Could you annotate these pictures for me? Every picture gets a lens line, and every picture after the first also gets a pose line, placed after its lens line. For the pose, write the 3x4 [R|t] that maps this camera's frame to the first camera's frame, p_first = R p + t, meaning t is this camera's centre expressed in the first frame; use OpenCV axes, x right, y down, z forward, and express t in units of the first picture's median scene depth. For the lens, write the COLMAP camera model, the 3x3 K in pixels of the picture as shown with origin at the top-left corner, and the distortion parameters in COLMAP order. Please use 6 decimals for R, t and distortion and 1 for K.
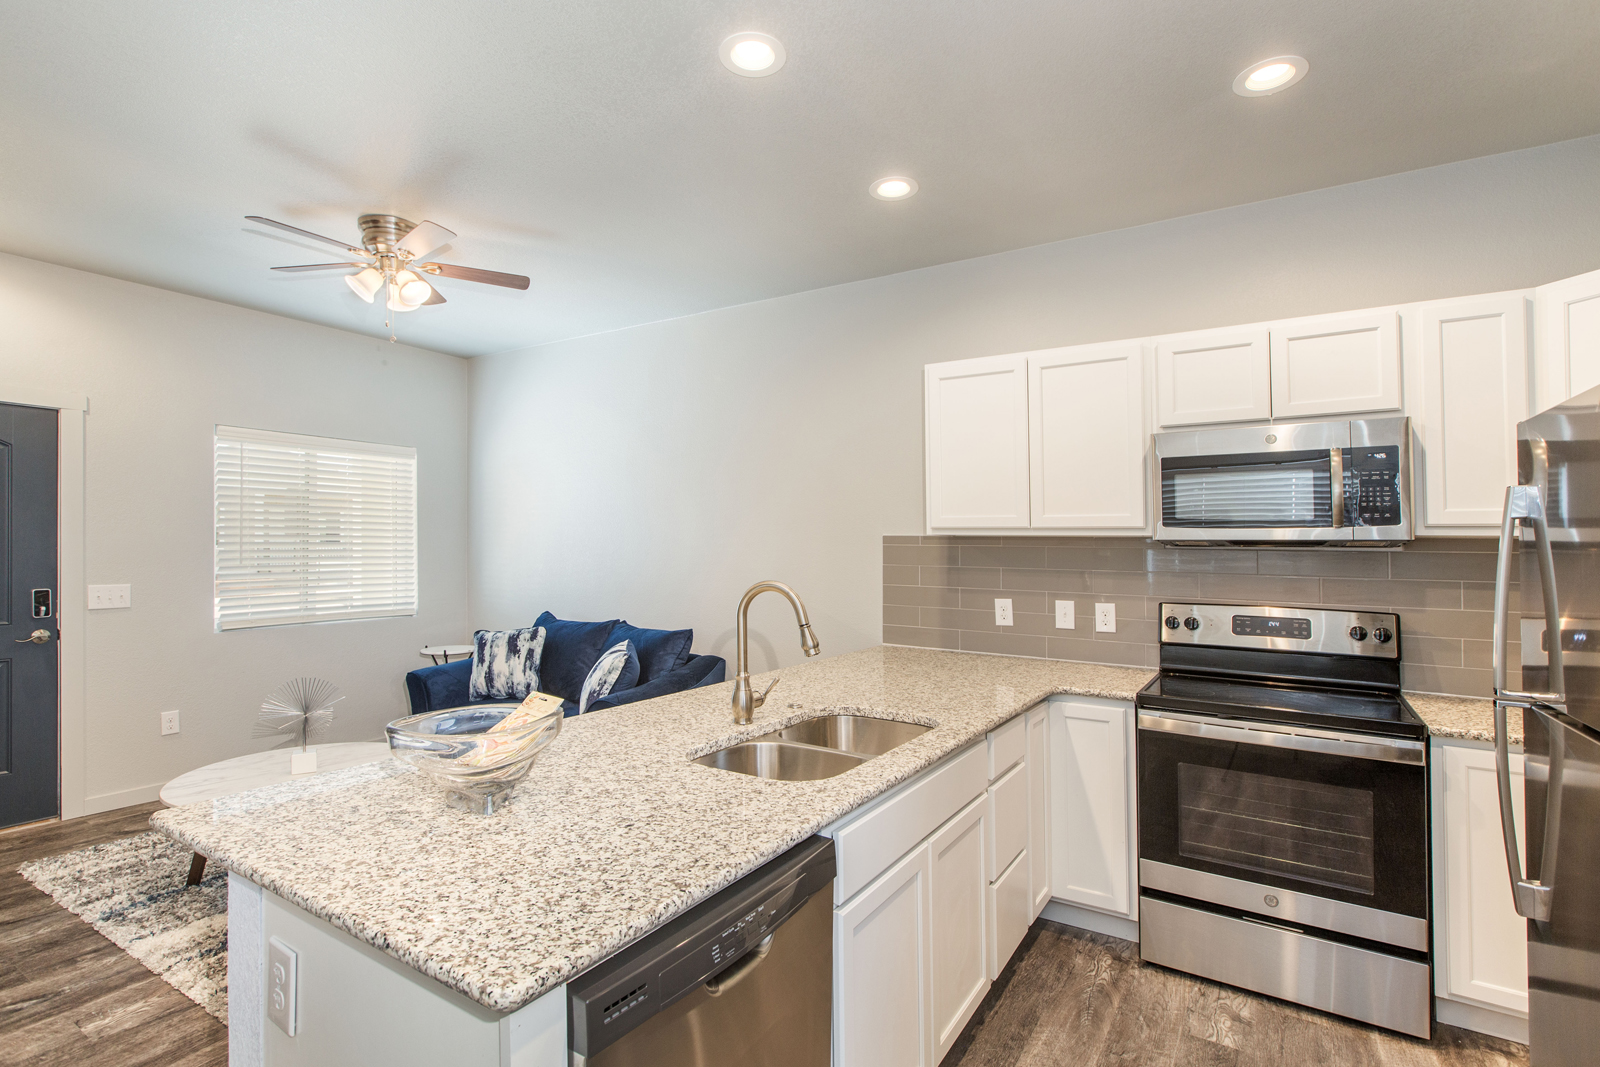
lens RADIAL K [[745.7, 0, 791.6], [0, 745.7, 548.1], [0, 0, 1]] dist [0.000387, -0.001970]
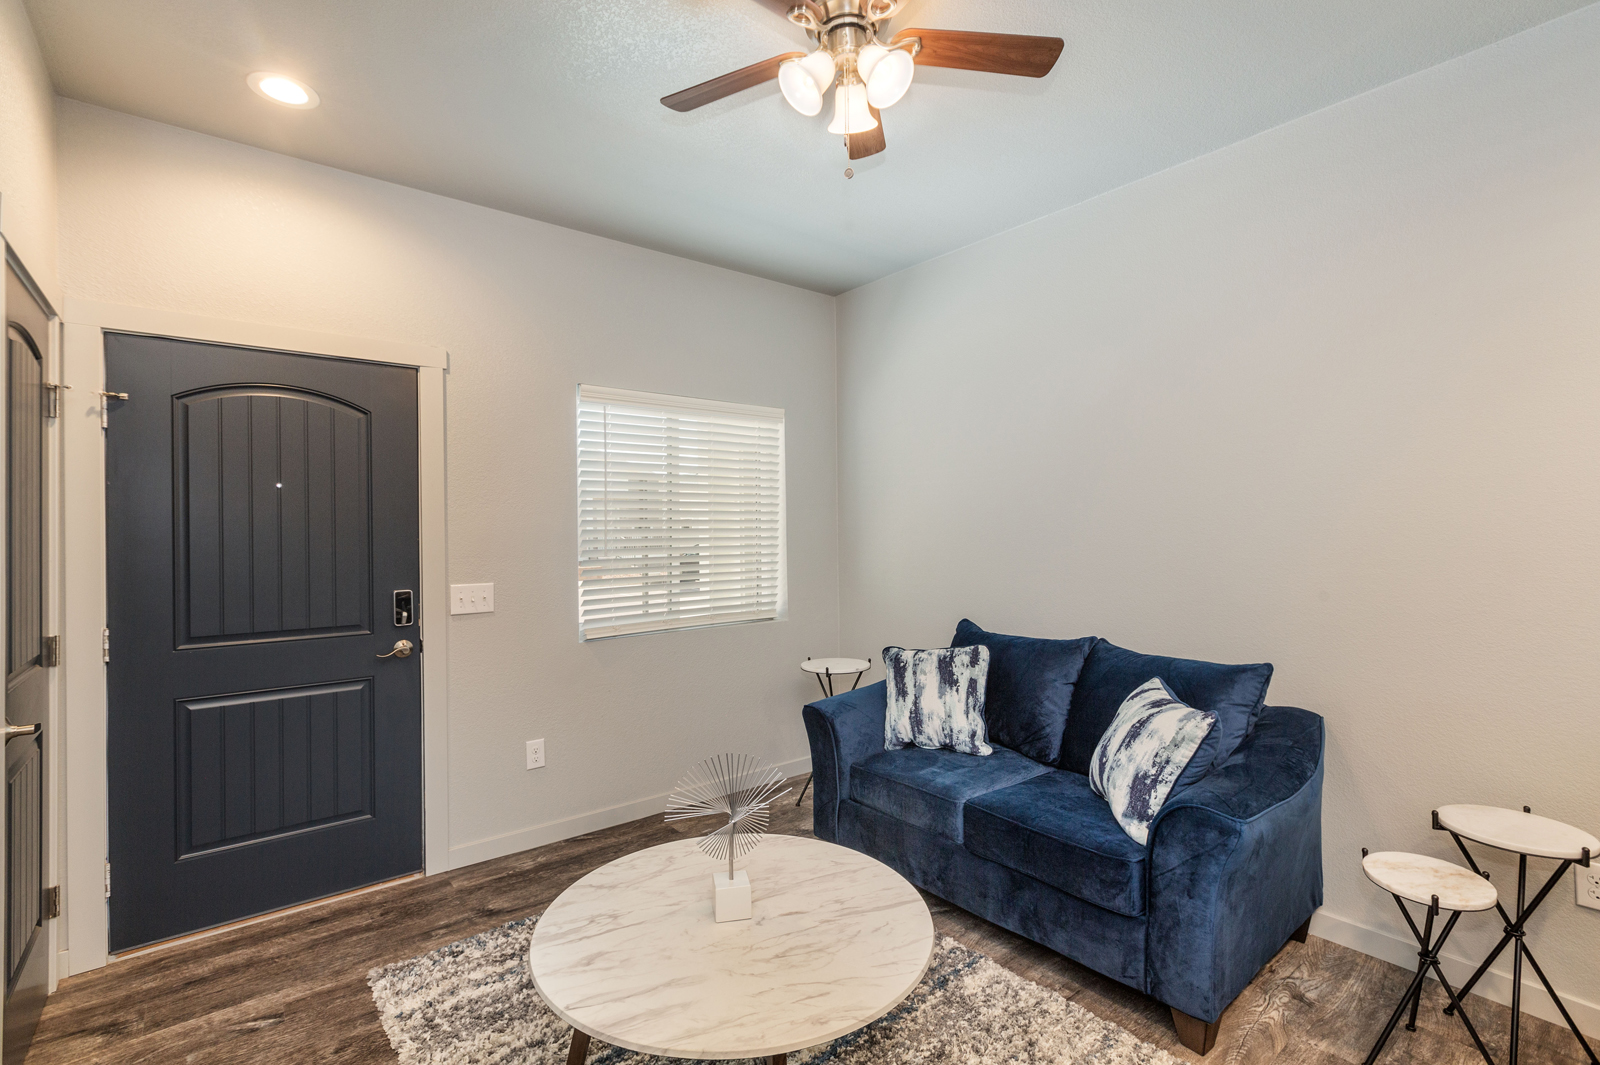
lens RADIAL K [[714.9, 0, 799.0], [0, 714.9, 526.3], [0, 0, 1]] dist [-0.002090, -0.001736]
pose [[0.945121, -0.020421, -0.326082, -0.341313], [0.016482, 0.999754, -0.014840, 0.004198], [0.326305, 0.008651, 0.945225, 0.400028]]
